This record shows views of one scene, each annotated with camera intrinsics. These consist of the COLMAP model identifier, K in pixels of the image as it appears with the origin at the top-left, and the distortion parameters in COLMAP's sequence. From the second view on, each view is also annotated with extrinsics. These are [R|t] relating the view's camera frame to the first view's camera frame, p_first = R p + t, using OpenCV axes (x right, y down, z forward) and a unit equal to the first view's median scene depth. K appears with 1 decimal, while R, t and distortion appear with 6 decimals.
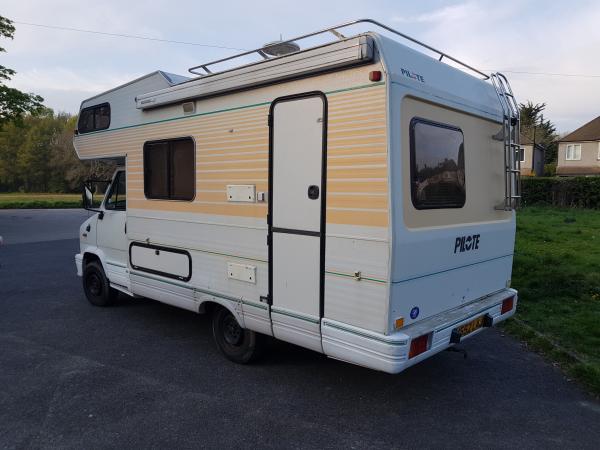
lens RADIAL K [[474.8, 0, 300.0], [0, 474.8, 225.0], [0, 0, 1]] dist [-0.003779, -0.004727]
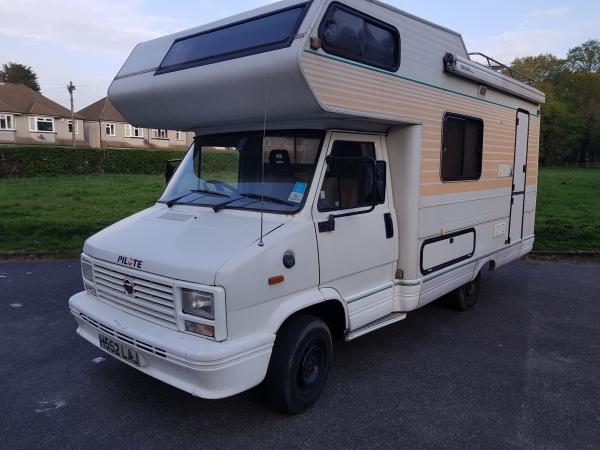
lens RADIAL K [[474.8, 0, 300.0], [0, 474.8, 225.0], [0, 0, 1]] dist [-0.003779, -0.004727]
pose [[-0.051696, -0.149422, 0.987421, -1.258051], [0.061911, 0.986362, 0.152503, -0.135191], [-0.996742, 0.069017, -0.041740, 1.422614]]
